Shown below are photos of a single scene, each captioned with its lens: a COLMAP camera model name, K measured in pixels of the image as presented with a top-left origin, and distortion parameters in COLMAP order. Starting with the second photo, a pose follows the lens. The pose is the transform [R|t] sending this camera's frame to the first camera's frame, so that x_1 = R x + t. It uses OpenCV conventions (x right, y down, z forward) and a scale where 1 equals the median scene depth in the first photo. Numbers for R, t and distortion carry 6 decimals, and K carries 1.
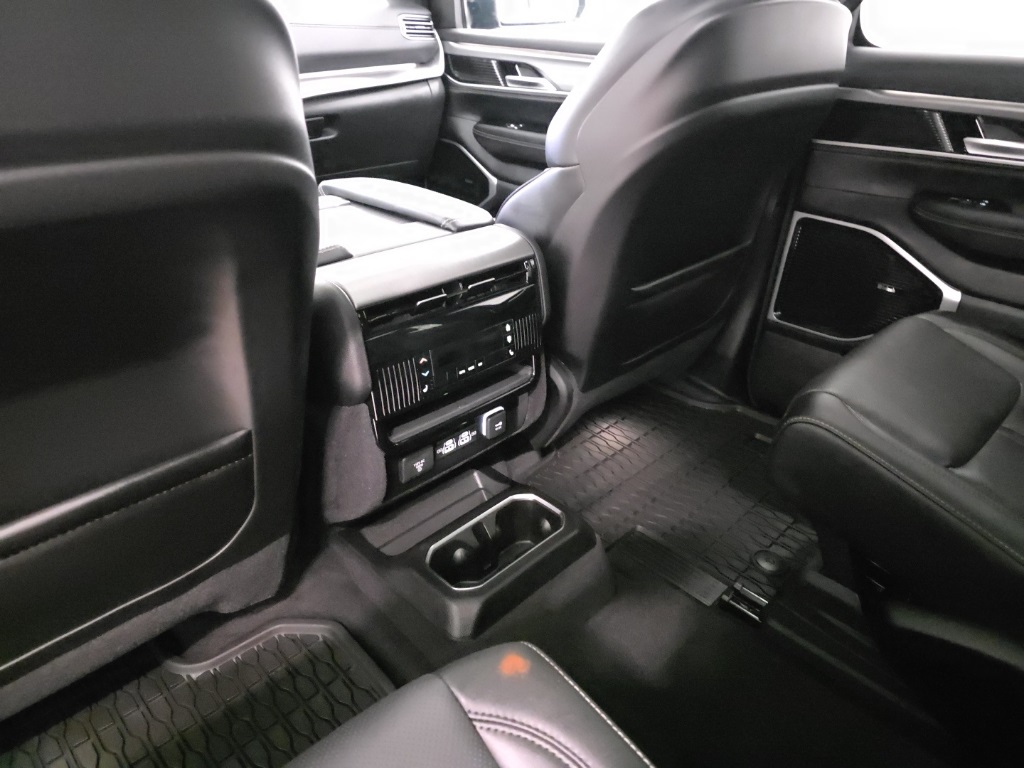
lens RADIAL K [[691.9, 0, 504.7], [0, 691.9, 358.3], [0, 0, 1]] dist [0.058328, -0.044951]
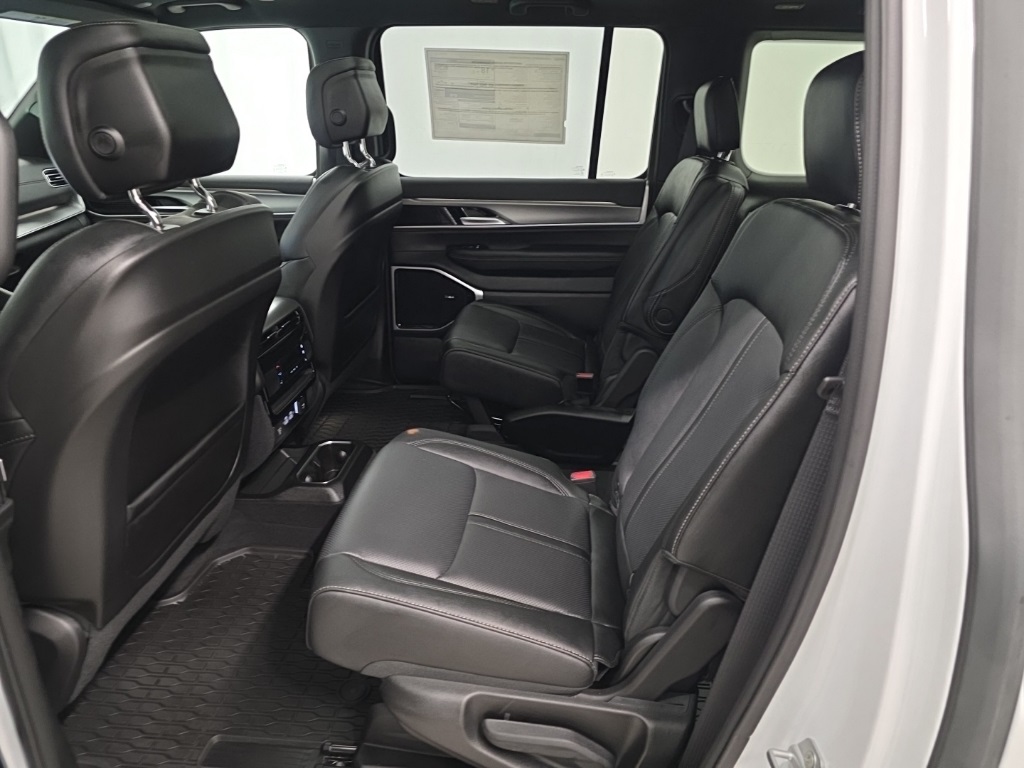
lens RADIAL K [[691.9, 0, 504.7], [0, 691.9, 358.3], [0, 0, 1]] dist [0.058328, -0.044951]
pose [[0.766035, -0.242041, 0.595489, -0.546965], [0.307559, 0.951487, -0.008904, 0.133819], [-0.564445, 0.189969, 0.803314, -0.614987]]
